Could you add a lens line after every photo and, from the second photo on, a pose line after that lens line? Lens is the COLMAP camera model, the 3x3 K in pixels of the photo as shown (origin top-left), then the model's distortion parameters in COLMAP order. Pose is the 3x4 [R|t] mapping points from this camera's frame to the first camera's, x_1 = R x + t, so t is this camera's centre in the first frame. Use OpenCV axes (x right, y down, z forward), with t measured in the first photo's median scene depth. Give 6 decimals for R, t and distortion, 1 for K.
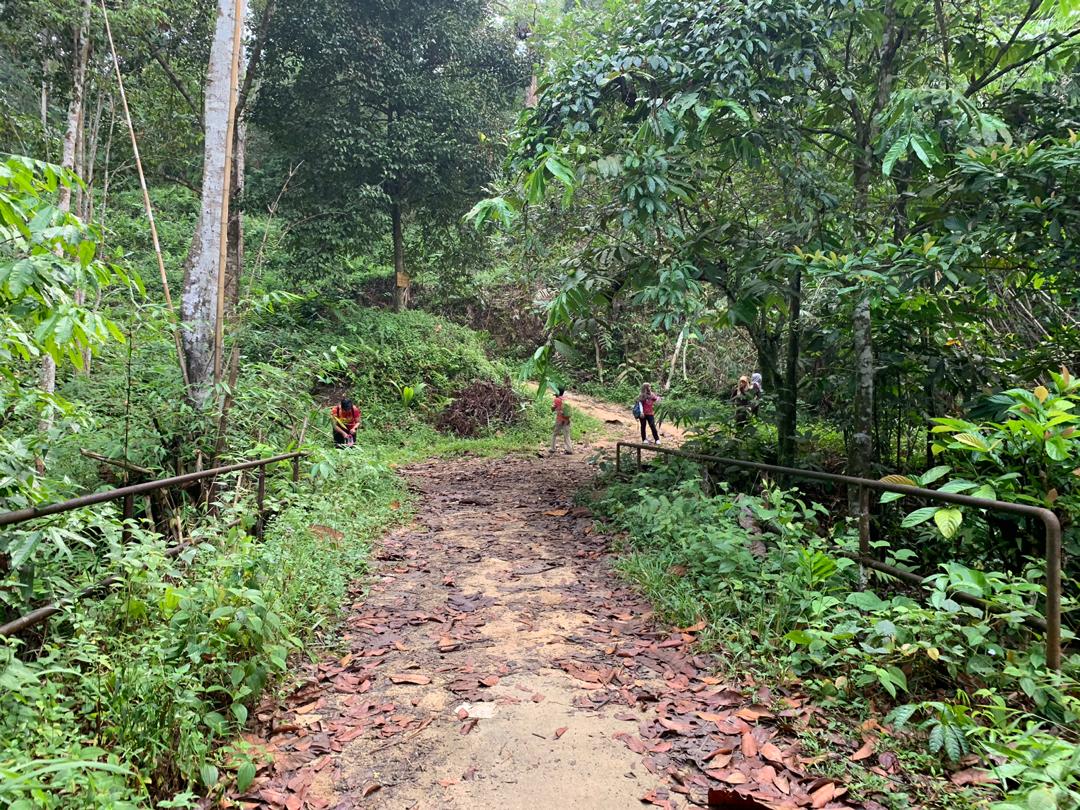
lens RADIAL K [[771.2, 0, 540.0], [0, 771.2, 405.0], [0, 0, 1]] dist [-0.002740, -0.002769]
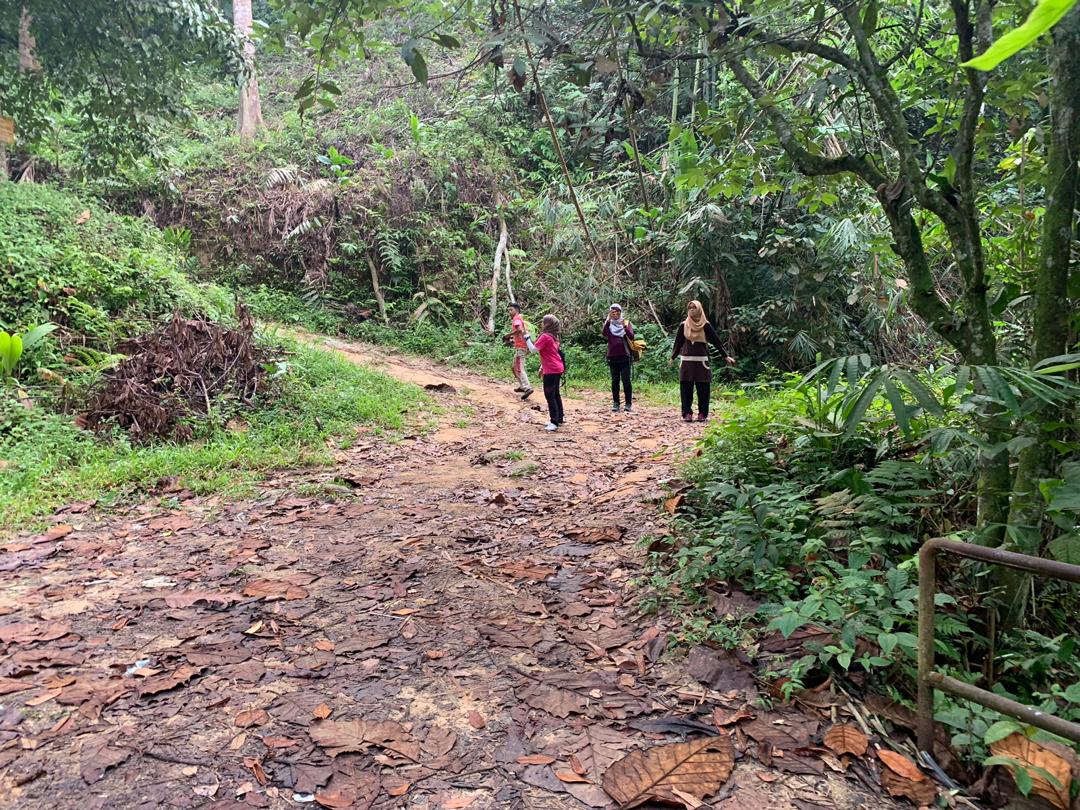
lens RADIAL K [[771.2, 0, 540.0], [0, 771.2, 405.0], [0, 0, 1]] dist [-0.002740, -0.002769]
pose [[0.930661, -0.049581, 0.362508, -0.038071], [0.024543, 0.997004, 0.073353, -0.005095], [-0.365059, -0.059369, 0.929090, 0.379168]]
